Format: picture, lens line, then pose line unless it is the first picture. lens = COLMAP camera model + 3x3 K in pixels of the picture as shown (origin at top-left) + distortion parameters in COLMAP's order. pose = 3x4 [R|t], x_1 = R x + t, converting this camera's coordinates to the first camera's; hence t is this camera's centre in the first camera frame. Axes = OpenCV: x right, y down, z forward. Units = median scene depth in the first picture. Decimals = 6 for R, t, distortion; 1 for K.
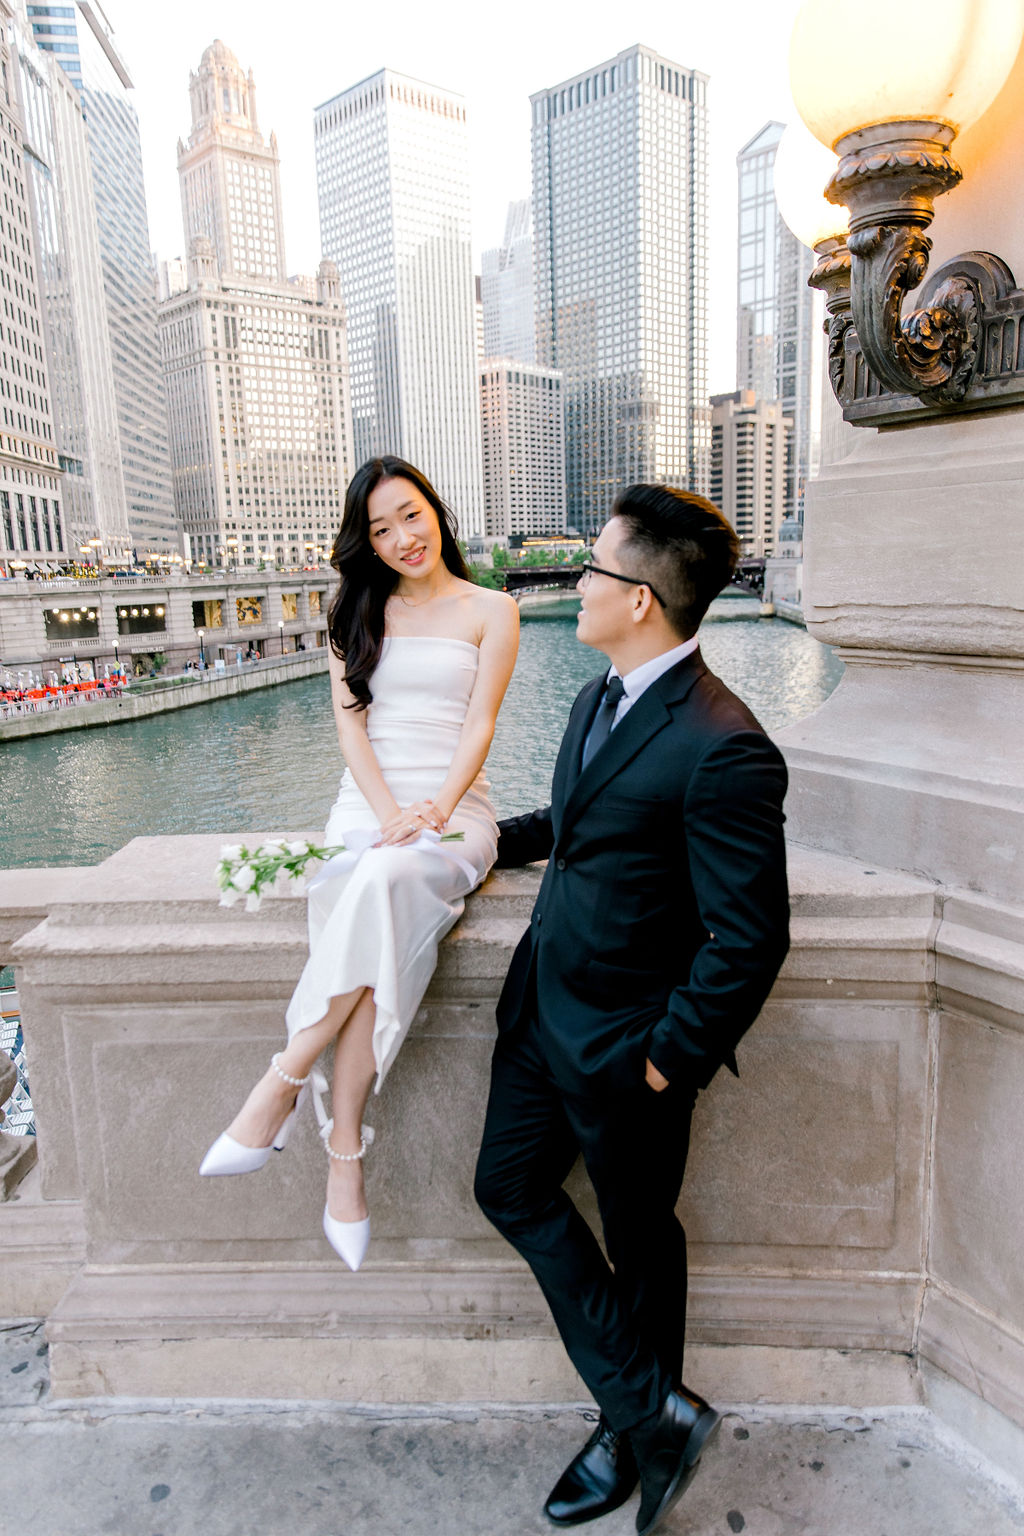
lens RADIAL K [[1060.1, 0, 512.0], [0, 1060.1, 768.0], [0, 0, 1]] dist [0.023345, -0.001400]
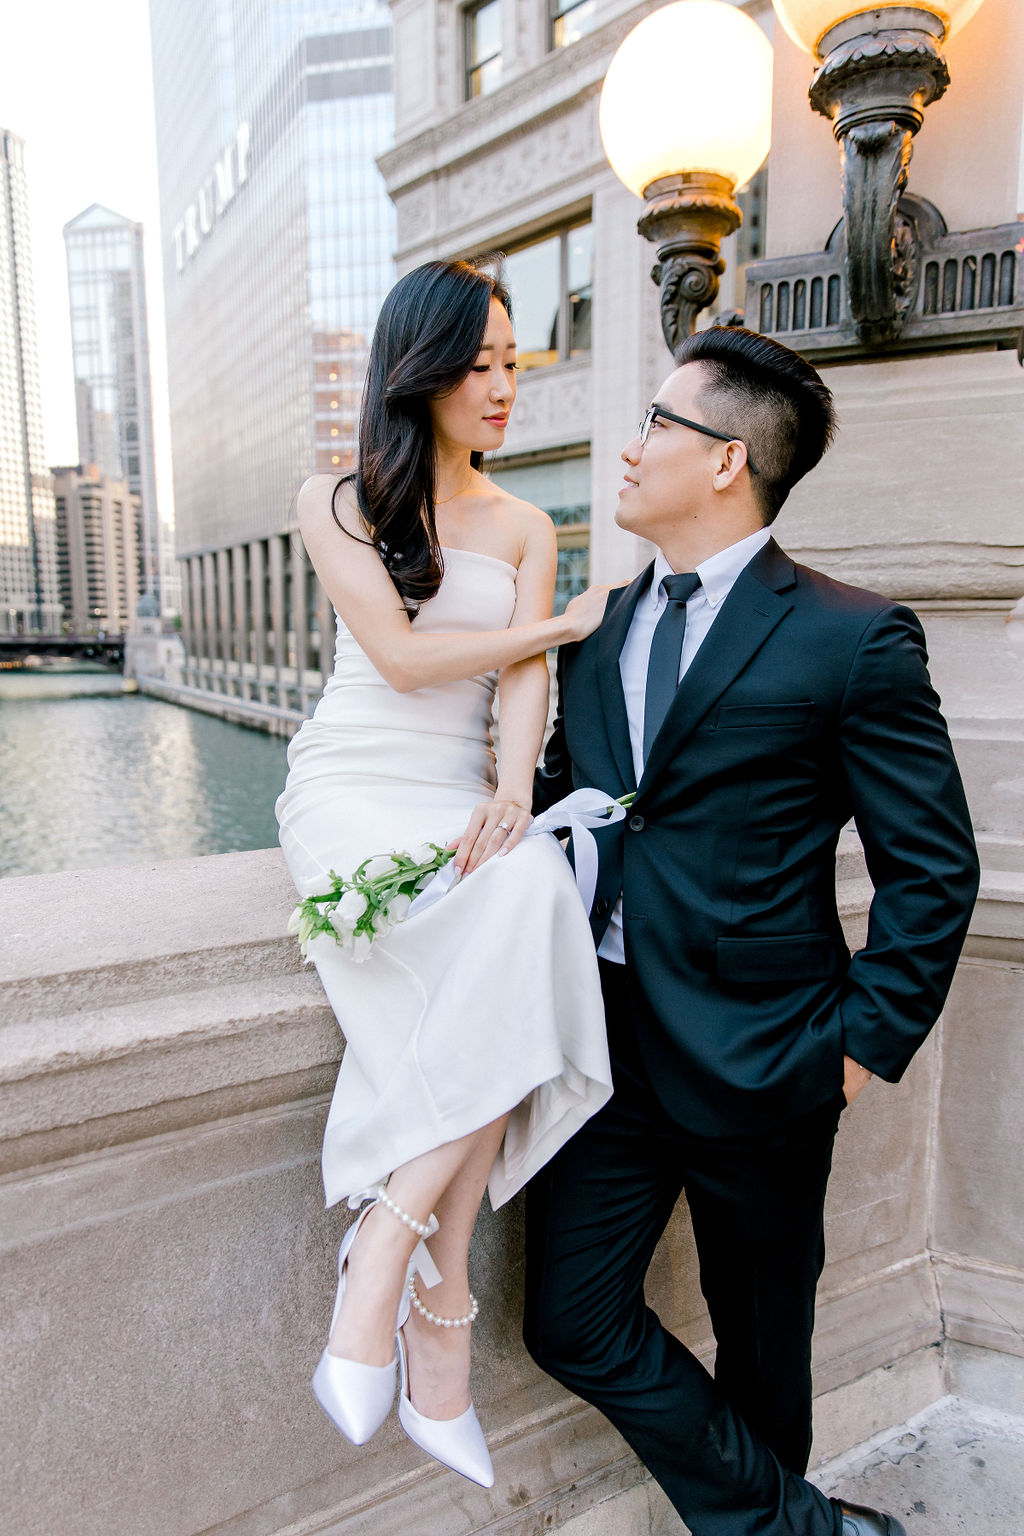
lens RADIAL K [[1049.9, 0, 512.4], [0, 1049.9, 780.2], [0, 0, 1]] dist [0.009886, 0.005651]
pose [[0.834329, -0.051388, 0.548866, -0.422498], [0.083883, 0.995886, -0.034269, 0.063270], [-0.544848, 0.074632, 0.835207, 0.408614]]
